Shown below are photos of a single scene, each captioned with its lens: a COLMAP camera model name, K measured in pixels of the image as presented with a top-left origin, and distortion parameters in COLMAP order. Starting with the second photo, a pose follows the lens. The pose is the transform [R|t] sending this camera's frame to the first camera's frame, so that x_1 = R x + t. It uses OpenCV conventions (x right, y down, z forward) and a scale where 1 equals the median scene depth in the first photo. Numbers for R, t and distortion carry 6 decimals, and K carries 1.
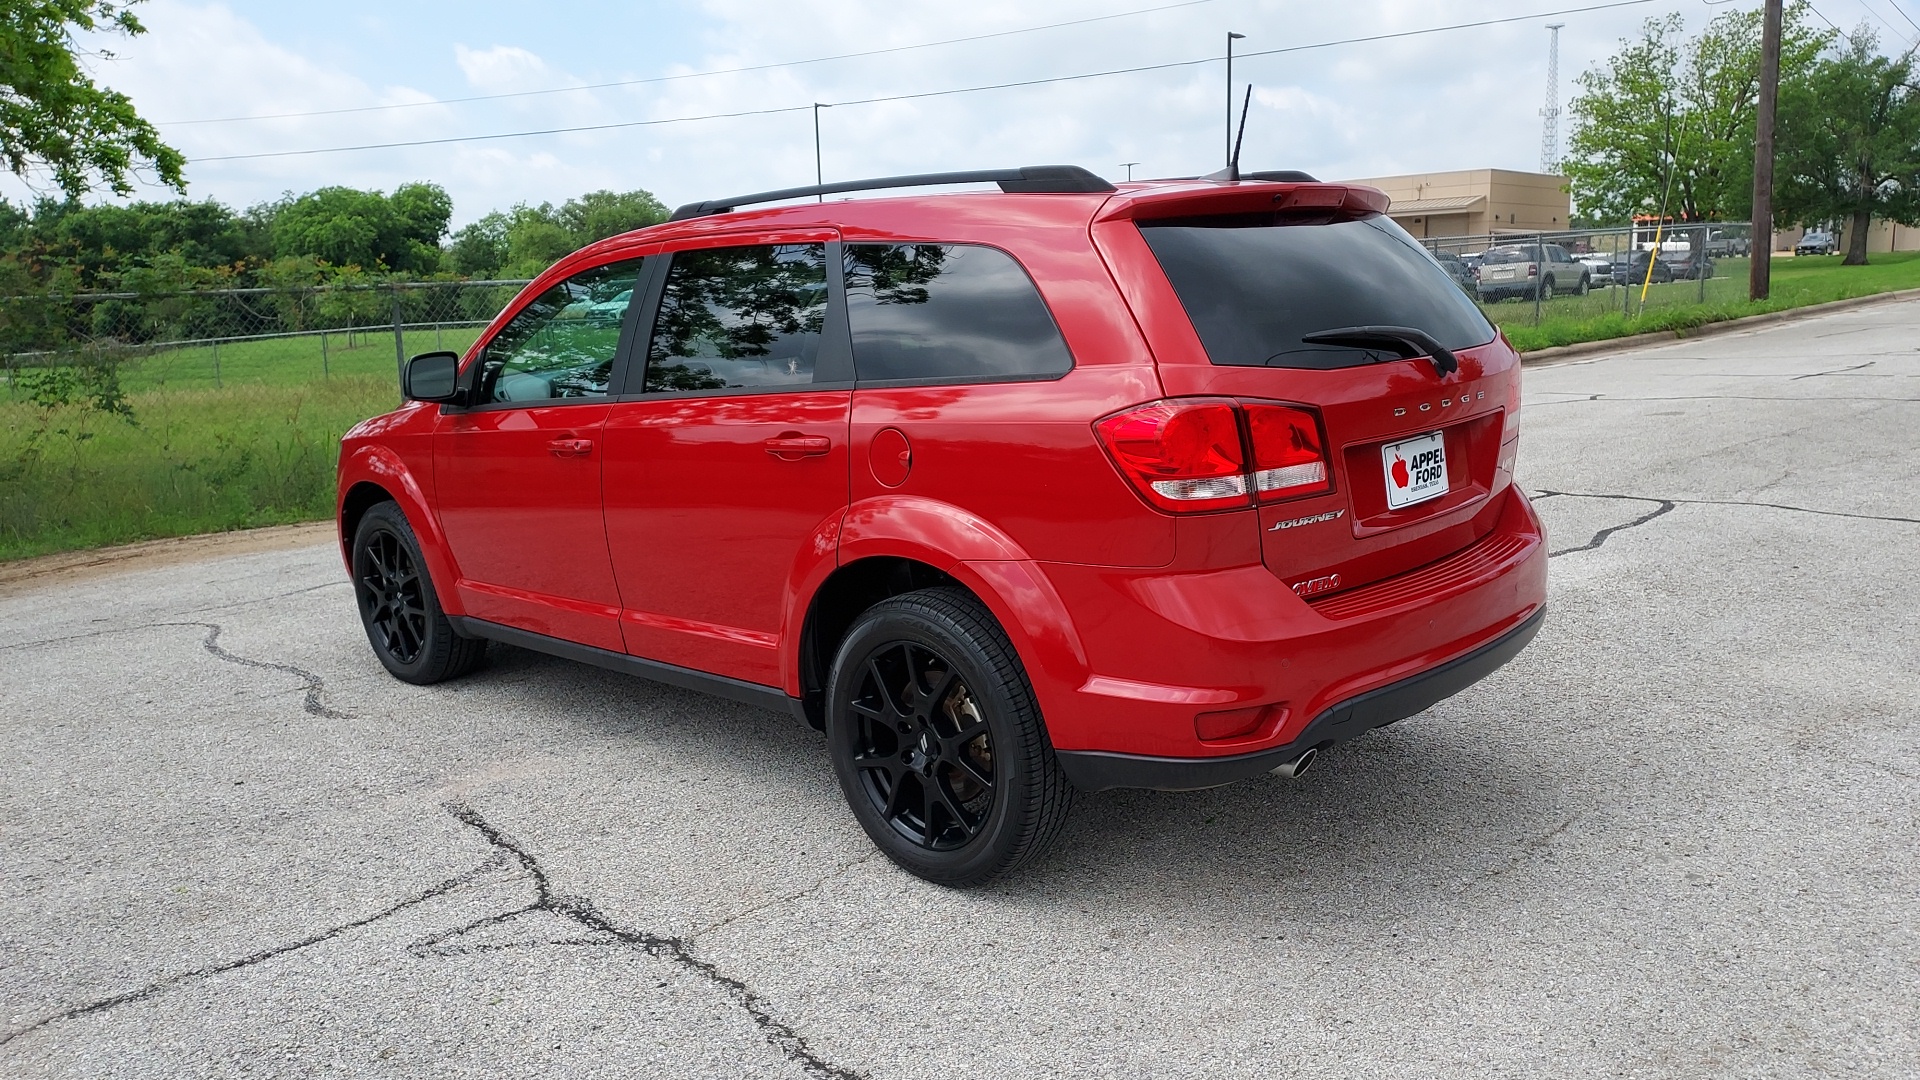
lens RADIAL K [[1359.3, 0, 960.0], [0, 1359.3, 540.0], [0, 0, 1]] dist [0.012191, 0.012153]
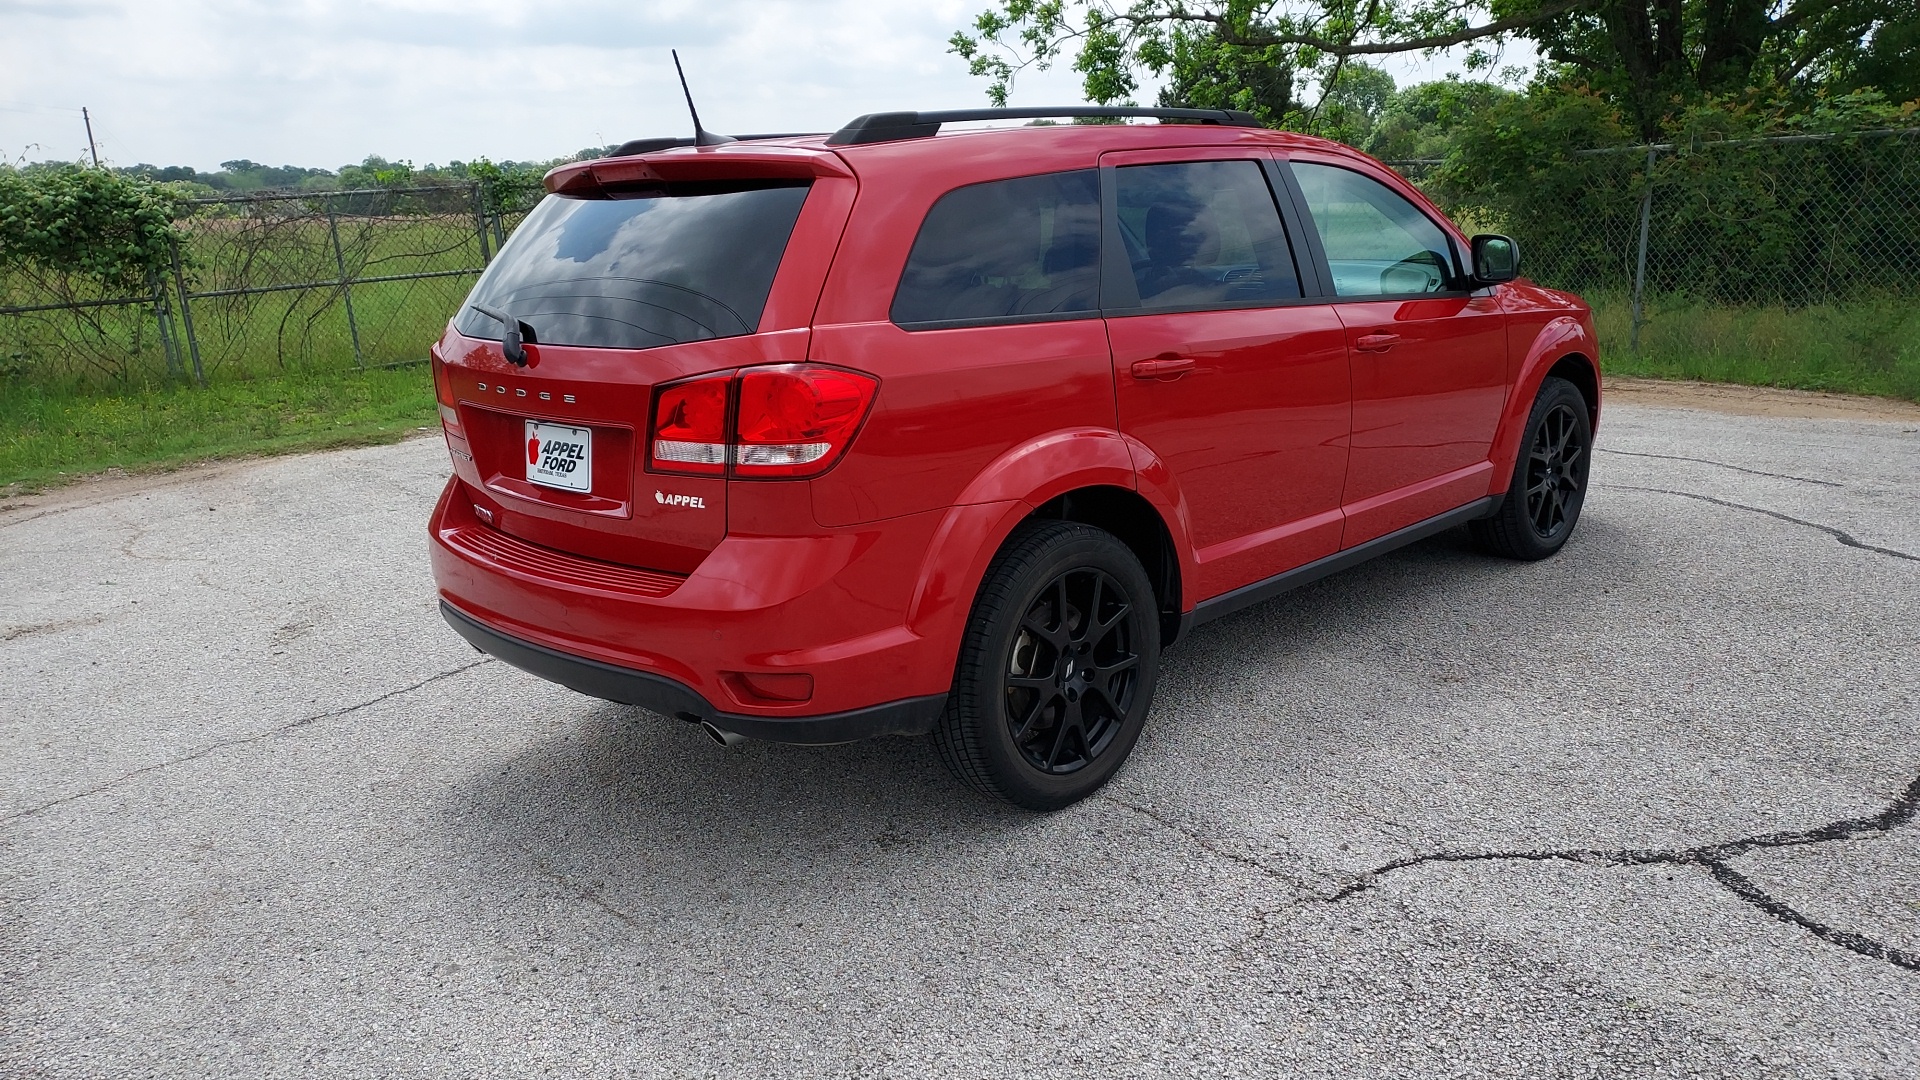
lens RADIAL K [[1304.2, 0, 960.0], [0, 1304.2, 540.0], [0, 0, 1]] dist [0.004638, 0.000713]
pose [[0.049012, 0.297162, -0.953568, 1.336125], [-0.143829, 0.946865, 0.287680, -0.324590], [0.988388, 0.123051, 0.089148, 1.263434]]
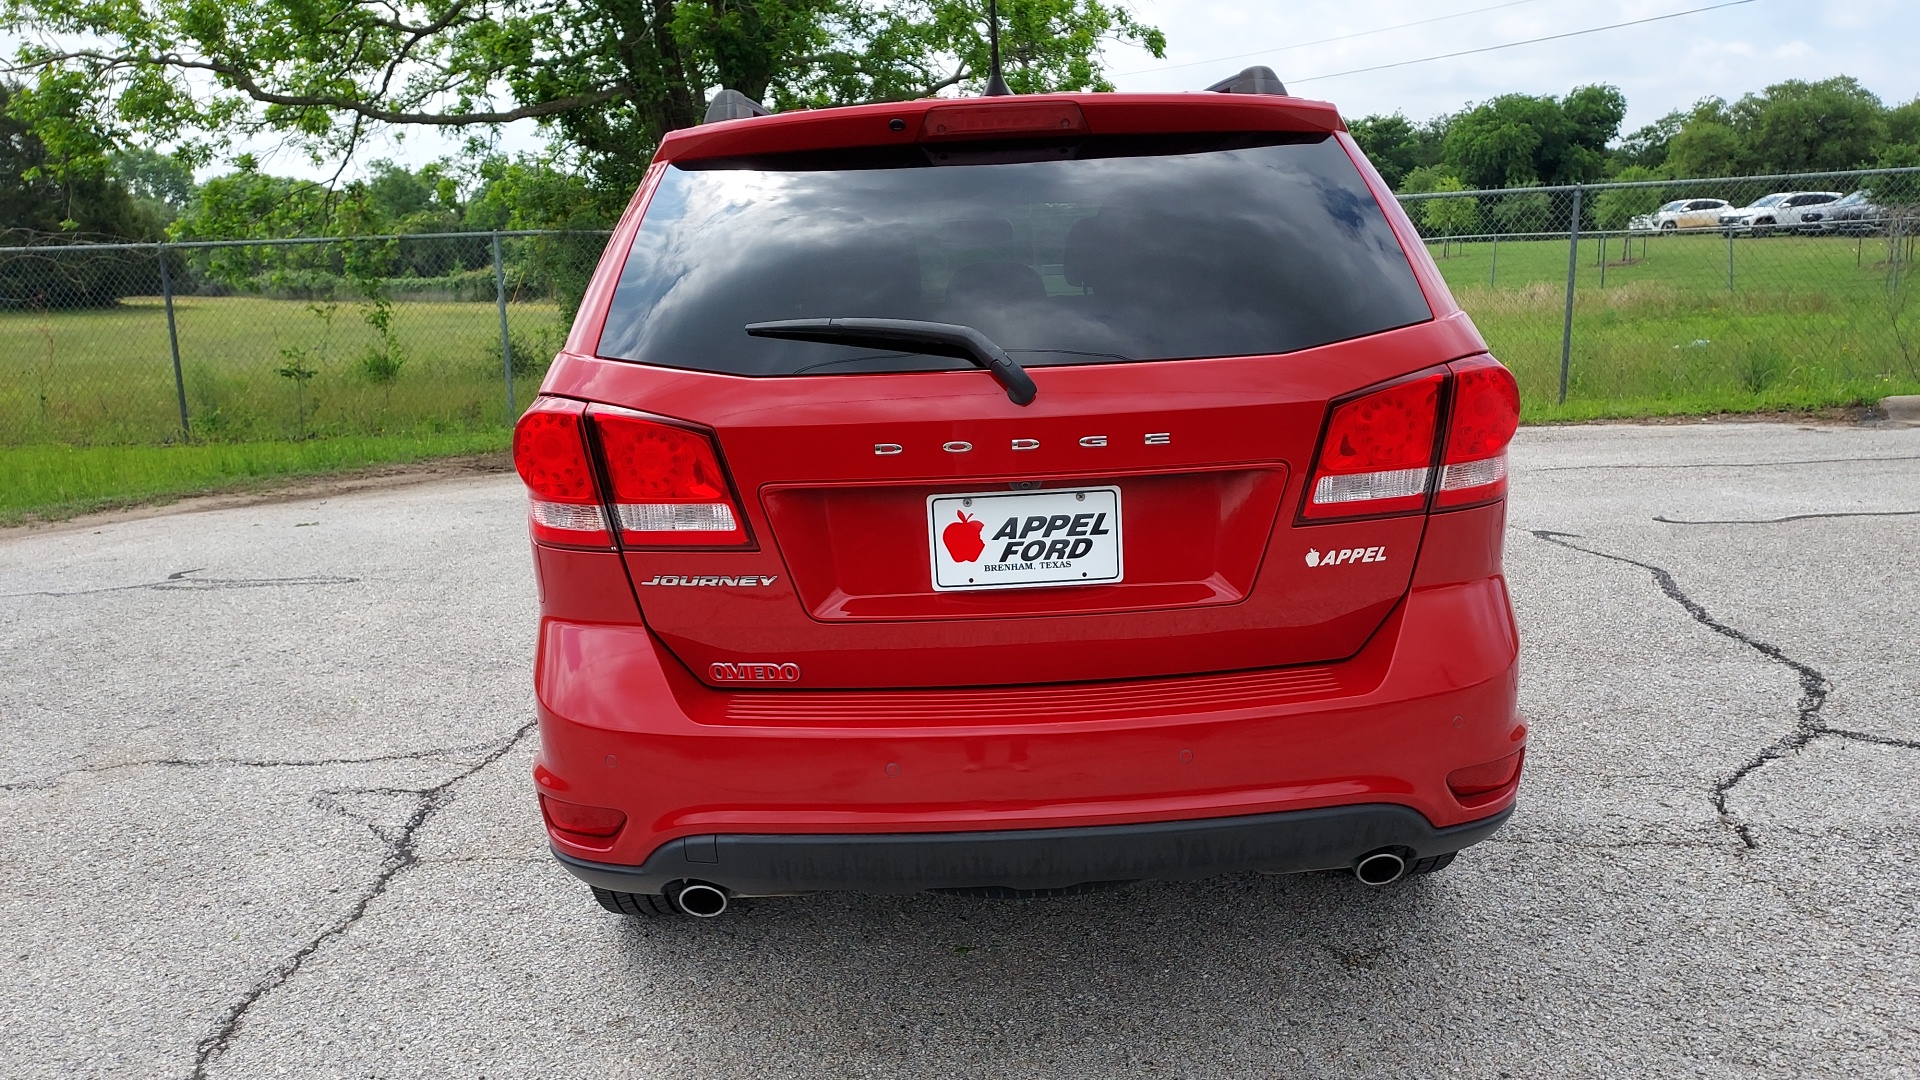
lens RADIAL K [[1359.3, 0, 960.0], [0, 1359.3, 540.0], [0, 0, 1]] dist [0.012191, 0.012153]
pose [[0.716631, 0.167021, -0.677158, 0.785476], [-0.123506, 0.985949, 0.112479, -0.125868], [0.686430, 0.003027, 0.727190, 0.523148]]
